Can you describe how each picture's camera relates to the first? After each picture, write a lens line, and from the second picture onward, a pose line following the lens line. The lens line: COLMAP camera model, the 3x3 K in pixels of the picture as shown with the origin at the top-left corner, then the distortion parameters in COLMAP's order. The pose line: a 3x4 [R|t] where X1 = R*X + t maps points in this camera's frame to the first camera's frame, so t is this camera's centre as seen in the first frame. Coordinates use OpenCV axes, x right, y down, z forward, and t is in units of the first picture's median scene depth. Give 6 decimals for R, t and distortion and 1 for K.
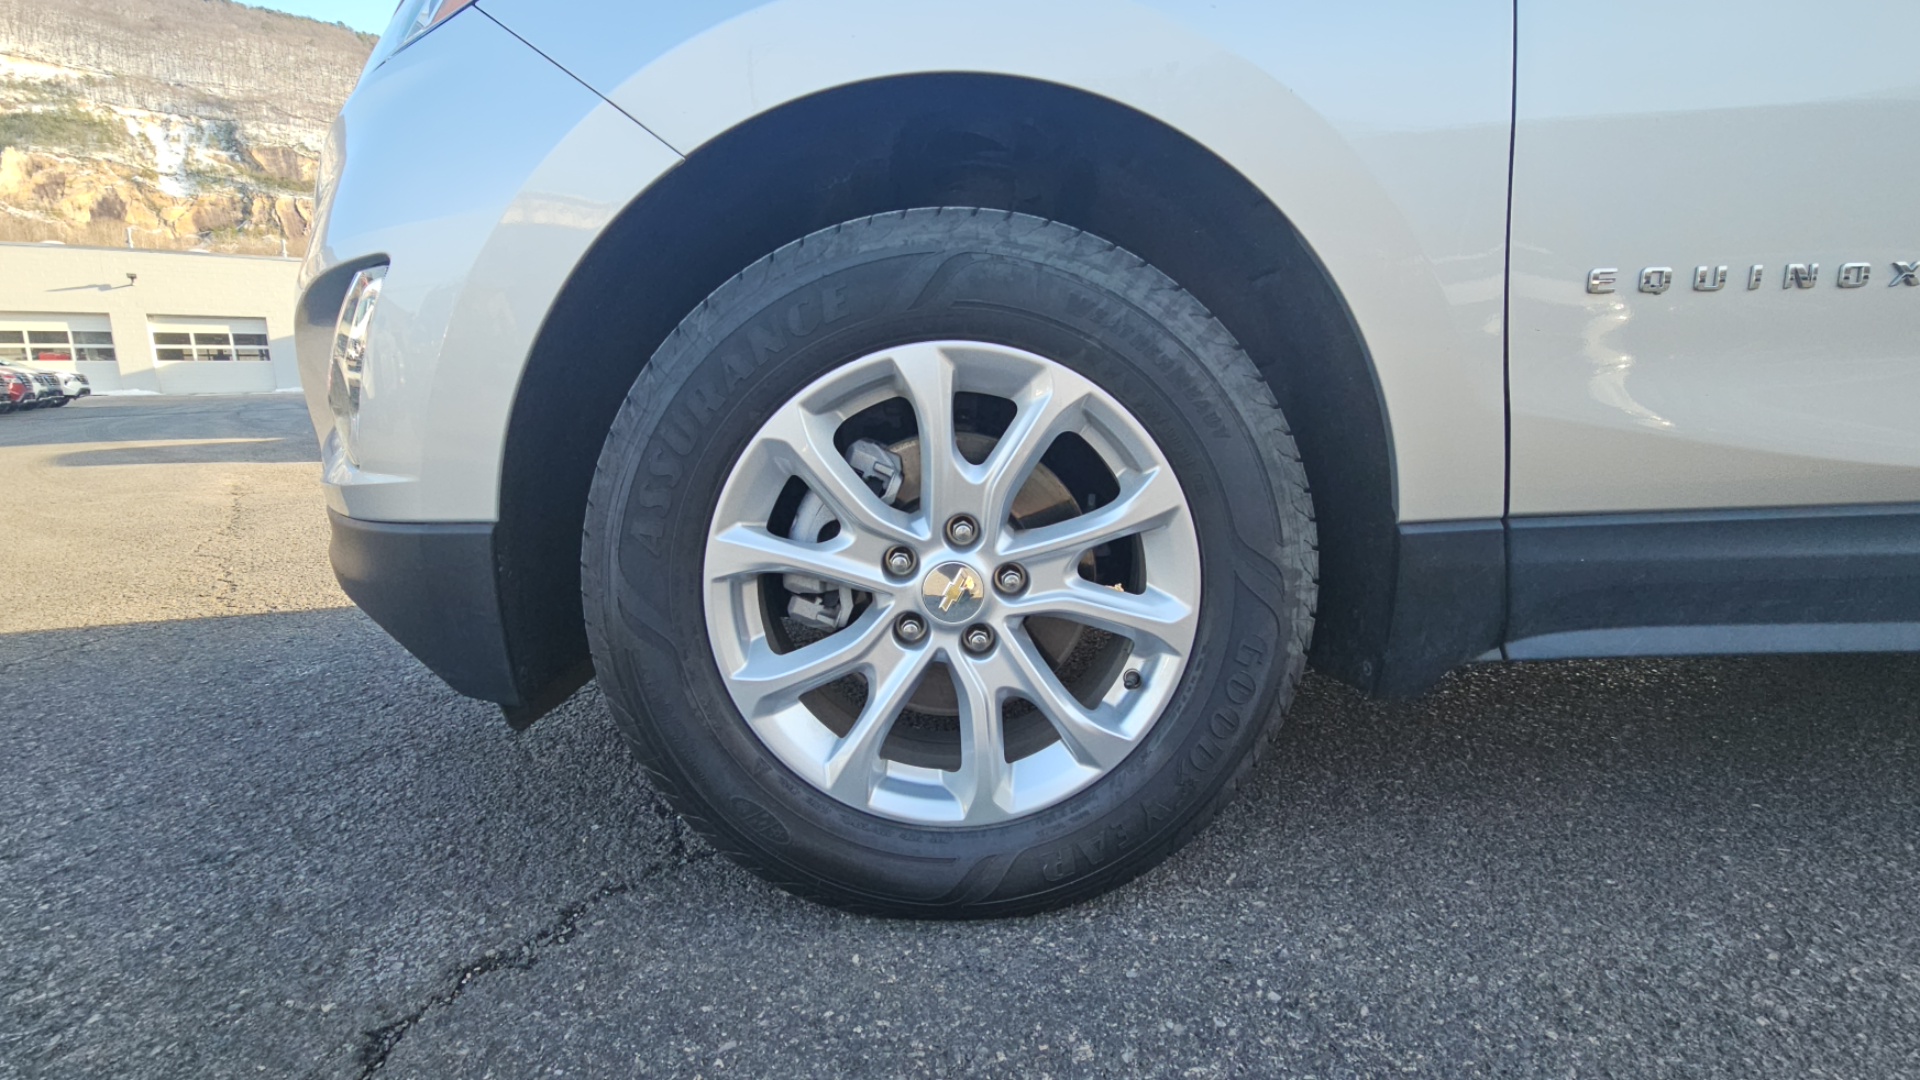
lens RADIAL K [[858.1, 0, 961.6], [0, 858.1, 534.4], [0, 0, 1]] dist [0.016357, -0.011645]
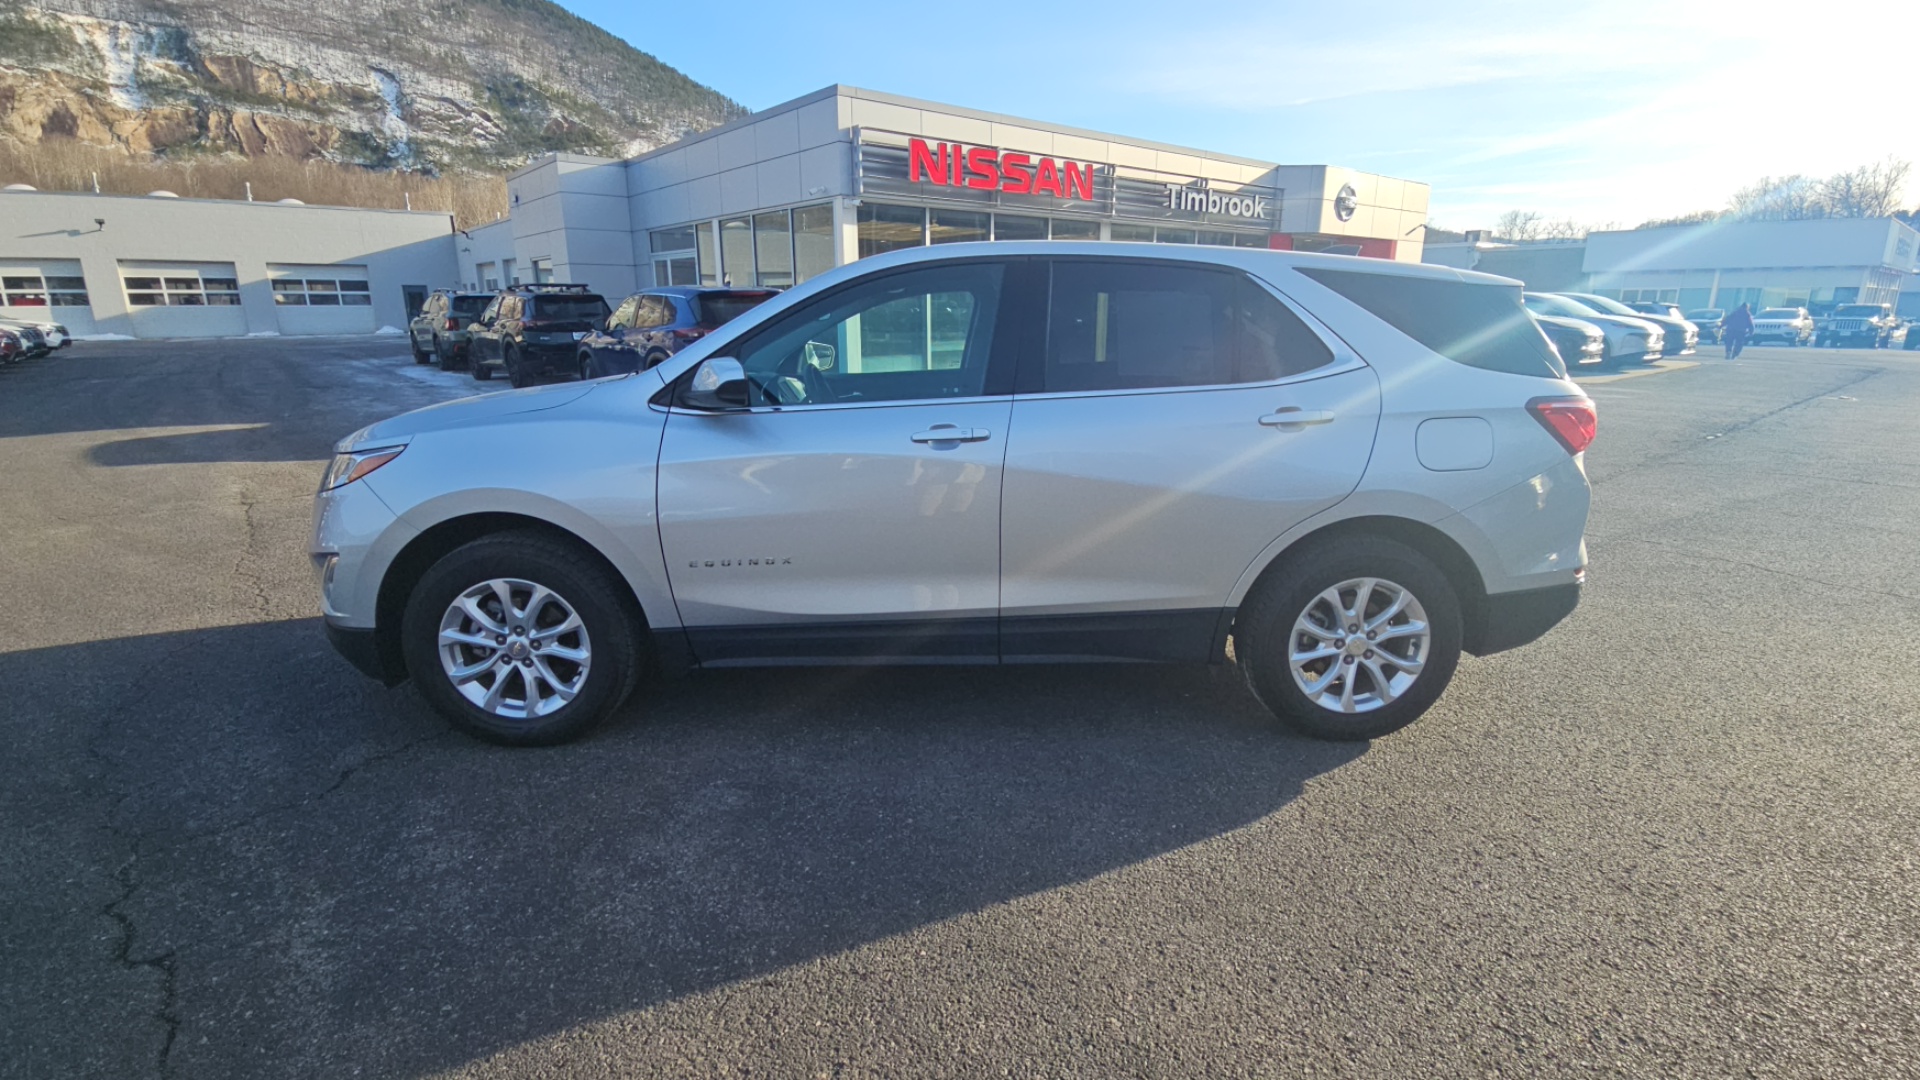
lens RADIAL K [[858.1, 0, 957.7], [0, 858.1, 531.3], [0, 0, 1]] dist [0.016357, -0.011645]
pose [[0.999904, 0.004434, 0.013098, 1.497504], [-0.005406, 0.997155, 0.075181, -0.584909], [-0.012727, -0.075245, 0.997084, -2.090872]]
